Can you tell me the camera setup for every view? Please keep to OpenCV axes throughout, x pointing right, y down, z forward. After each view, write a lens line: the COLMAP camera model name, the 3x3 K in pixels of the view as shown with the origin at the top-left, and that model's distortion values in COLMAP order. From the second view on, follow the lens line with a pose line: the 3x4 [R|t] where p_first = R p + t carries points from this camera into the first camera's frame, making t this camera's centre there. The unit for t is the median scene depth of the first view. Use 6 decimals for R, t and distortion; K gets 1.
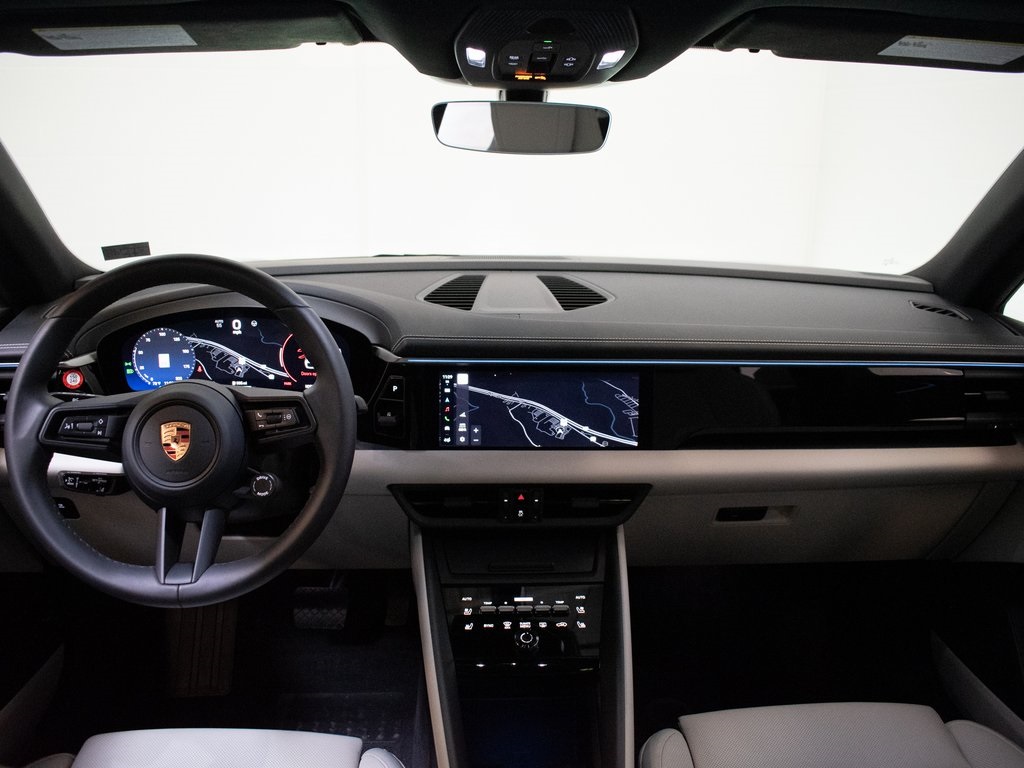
lens RADIAL K [[911.3, 0, 512.0], [0, 911.3, 384.0], [0, 0, 1]] dist [-0.094831, 0.004138]
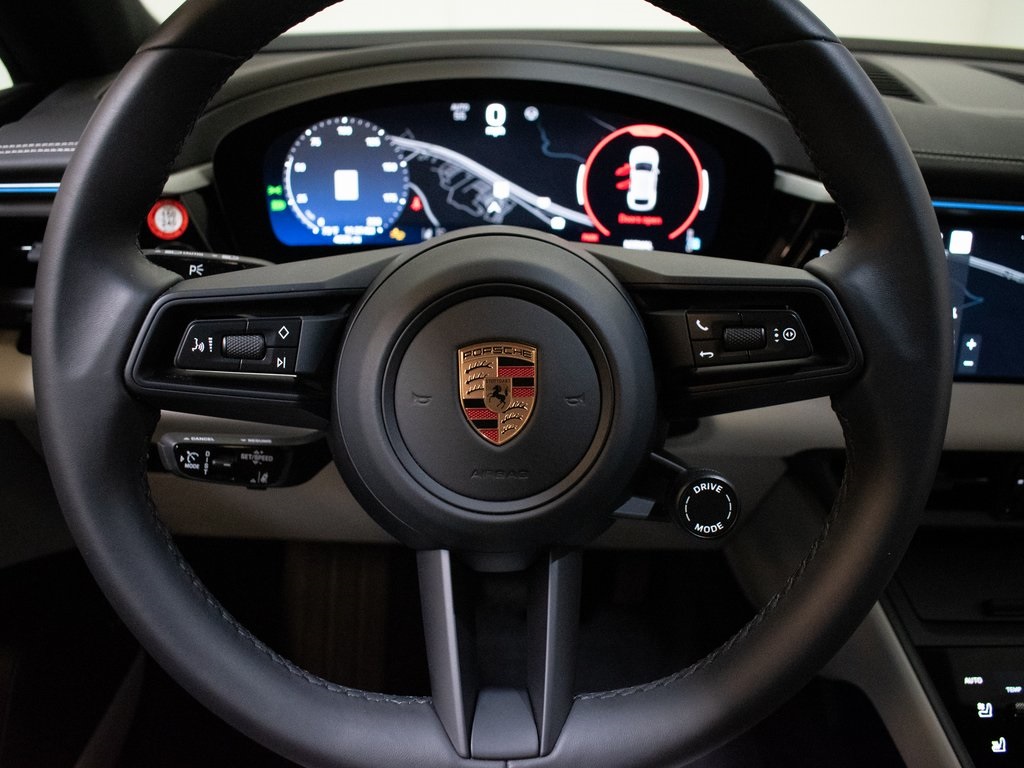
lens RADIAL K [[911.3, 0, 512.0], [0, 911.3, 384.0], [0, 0, 1]] dist [-0.094831, 0.004138]
pose [[0.999238, 0.031258, -0.023390, -0.284443], [-0.026988, 0.985974, 0.164700, -0.002333], [0.028210, -0.163943, 0.986066, 0.496851]]
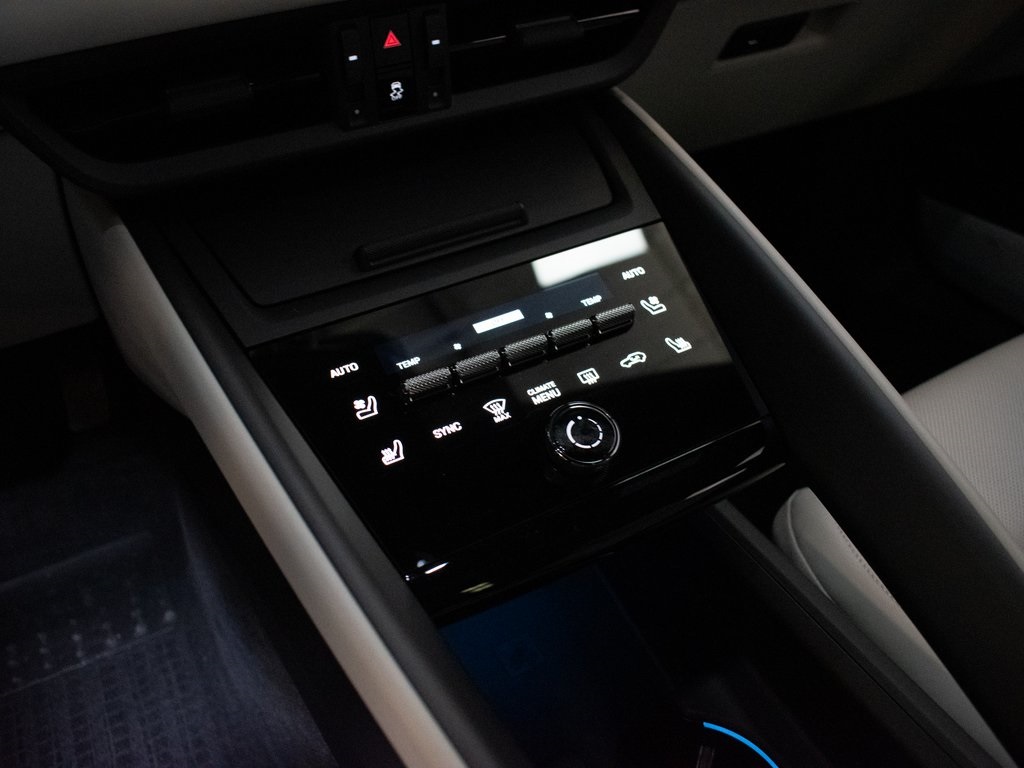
lens RADIAL K [[911.3, 0, 512.0], [0, 911.3, 384.0], [0, 0, 1]] dist [-0.094831, 0.004138]
pose [[0.897923, -0.303829, 0.318468, -0.094937], [0.166739, 0.904416, 0.392722, 0.115503], [-0.407348, -0.299533, 0.862756, 0.647198]]
